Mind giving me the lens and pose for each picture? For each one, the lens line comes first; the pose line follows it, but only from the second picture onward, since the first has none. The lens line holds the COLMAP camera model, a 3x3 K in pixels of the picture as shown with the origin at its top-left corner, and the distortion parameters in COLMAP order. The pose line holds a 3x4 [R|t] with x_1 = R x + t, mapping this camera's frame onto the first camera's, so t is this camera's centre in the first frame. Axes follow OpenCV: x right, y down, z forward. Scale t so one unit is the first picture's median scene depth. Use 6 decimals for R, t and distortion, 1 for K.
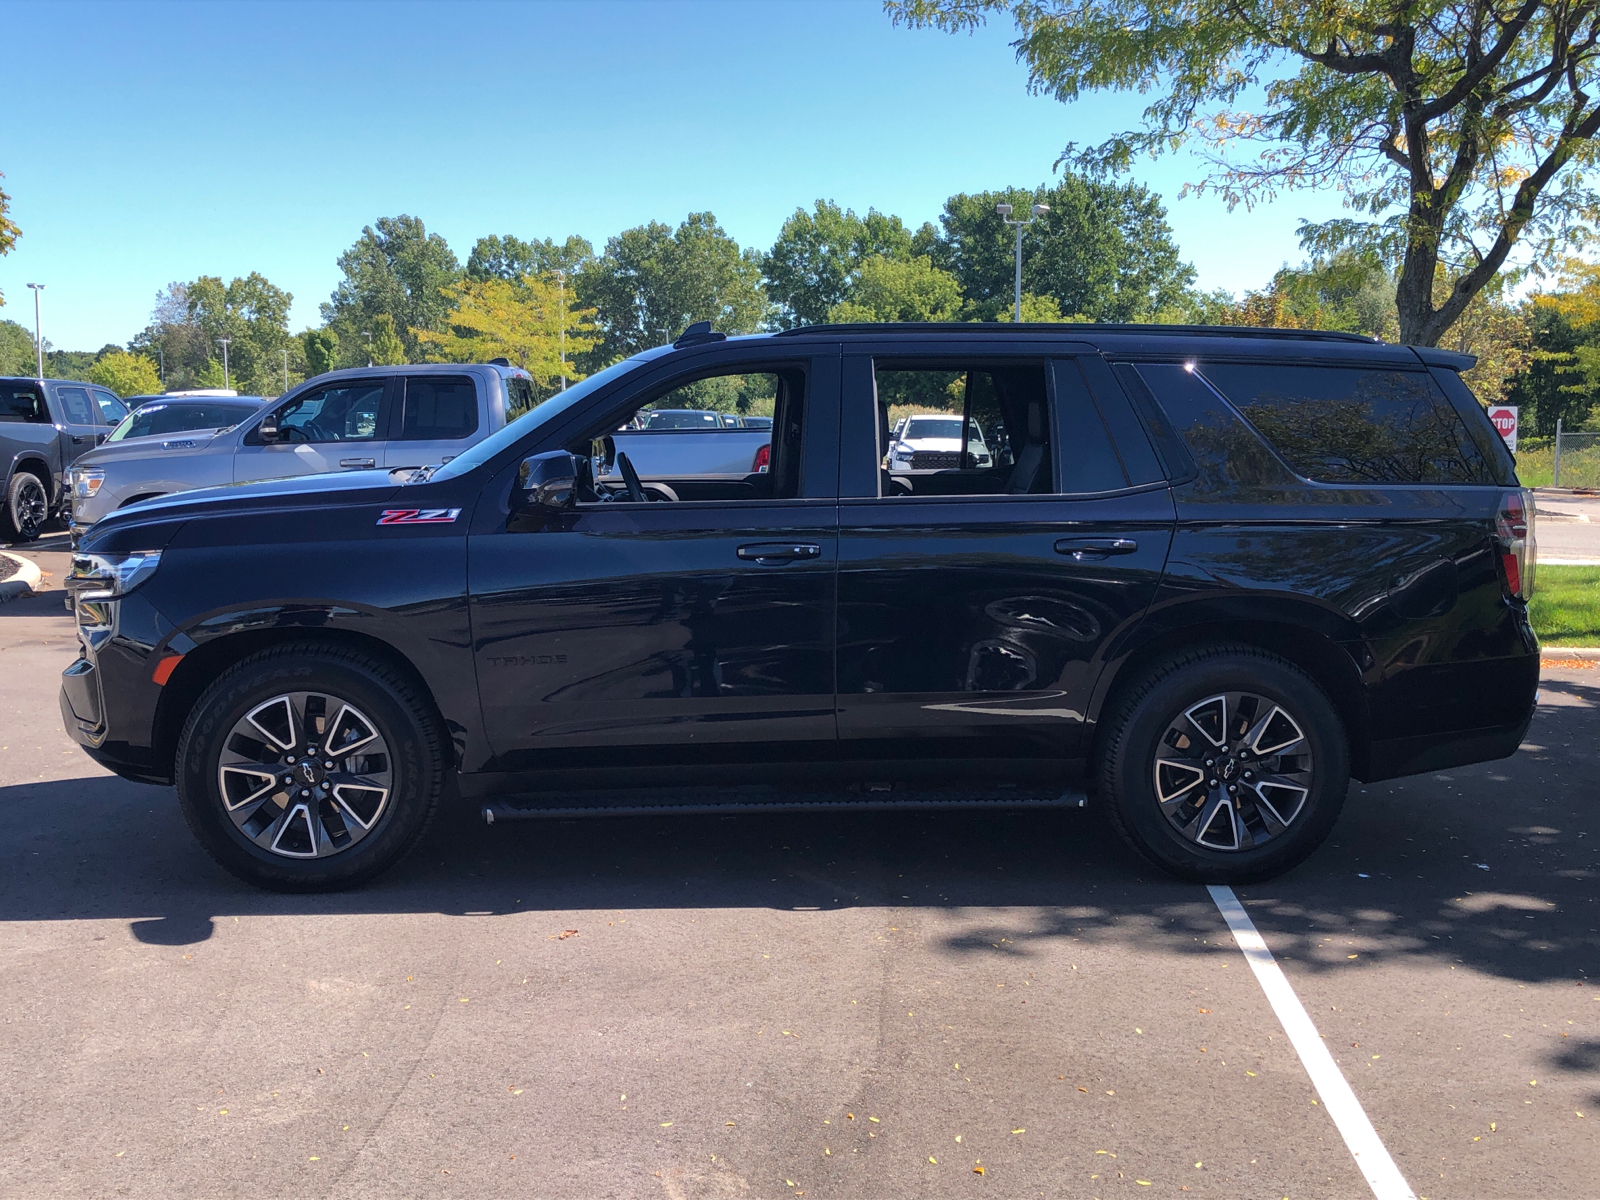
lens RADIAL K [[1614.7, 0, 800.0], [0, 1614.7, 600.0], [0, 0, 1]] dist [0.086188, -0.231396]
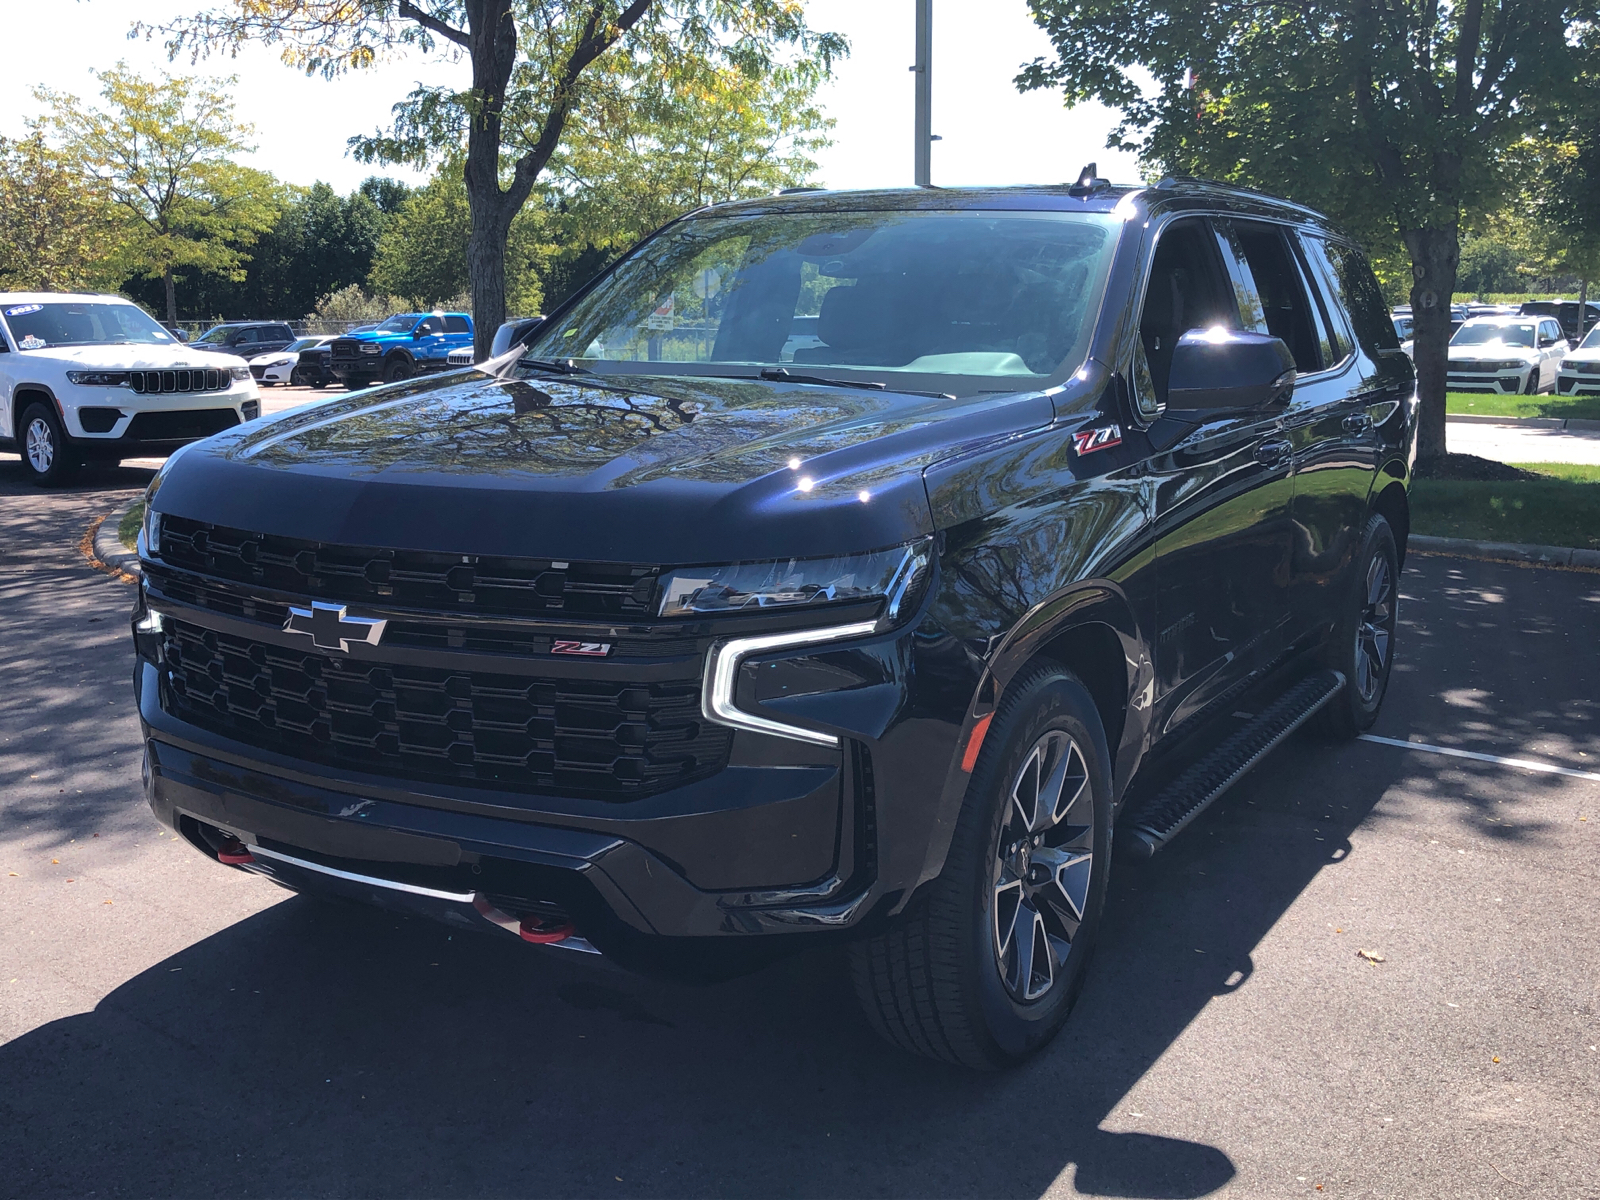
lens RADIAL K [[1614.7, 0, 800.0], [0, 1614.7, 600.0], [0, 0, 1]] dist [0.086188, -0.231396]
pose [[0.572852, -0.145673, 0.806611, -0.334807], [0.092402, 0.989285, 0.113040, -0.028443], [-0.814434, 0.009777, 0.580174, 0.283155]]
